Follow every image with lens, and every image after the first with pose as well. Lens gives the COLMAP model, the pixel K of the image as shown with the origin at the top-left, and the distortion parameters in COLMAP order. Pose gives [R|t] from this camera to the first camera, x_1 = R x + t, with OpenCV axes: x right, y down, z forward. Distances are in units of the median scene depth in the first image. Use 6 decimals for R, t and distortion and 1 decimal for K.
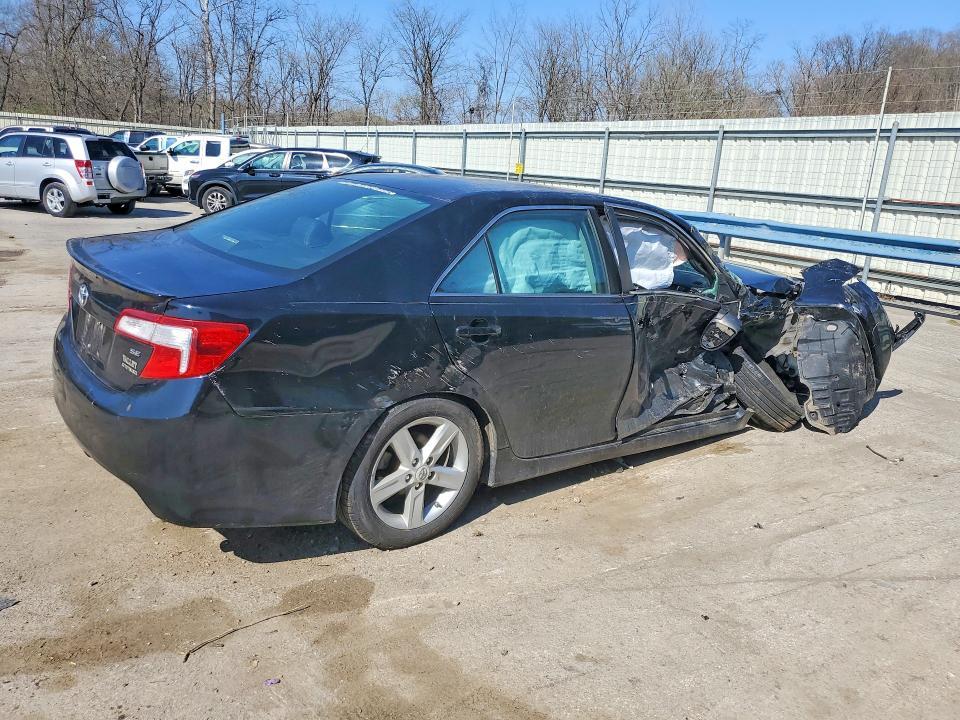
lens RADIAL K [[756.1, 0, 482.0], [0, 756.1, 364.5], [0, 0, 1]] dist [0.035818, -0.013614]
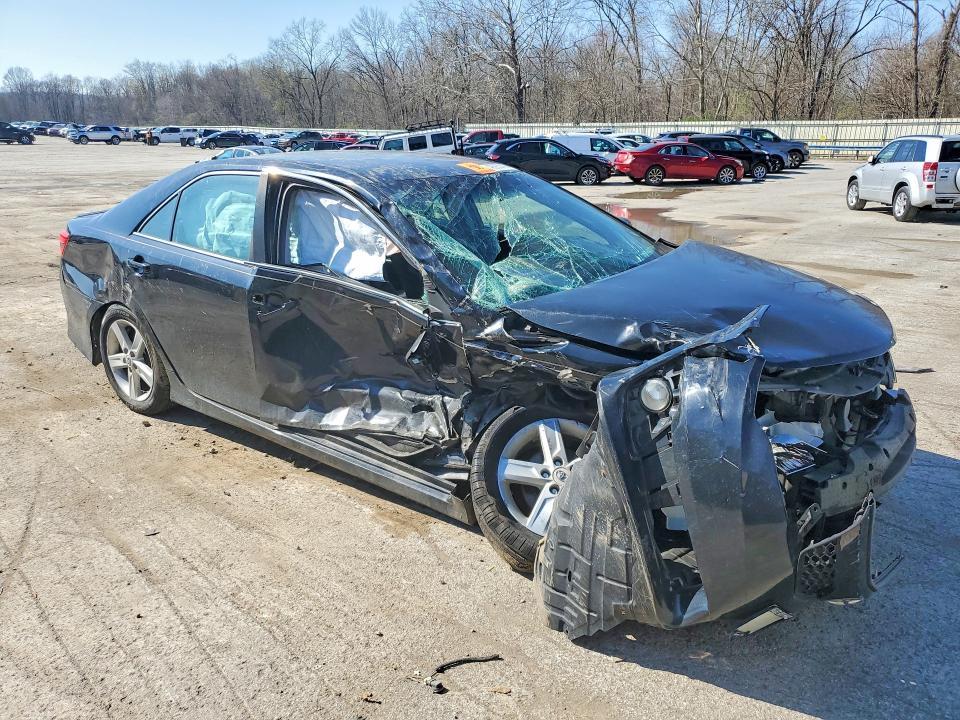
lens RADIAL K [[756.1, 0, 484.2], [0, 756.1, 358.0], [0, 0, 1]] dist [0.035818, -0.013614]
pose [[0.240880, 0.212594, -0.946985, 0.294913], [-0.238510, 0.958761, 0.154568, -0.048877], [0.940792, 0.188633, 0.281652, 0.254868]]
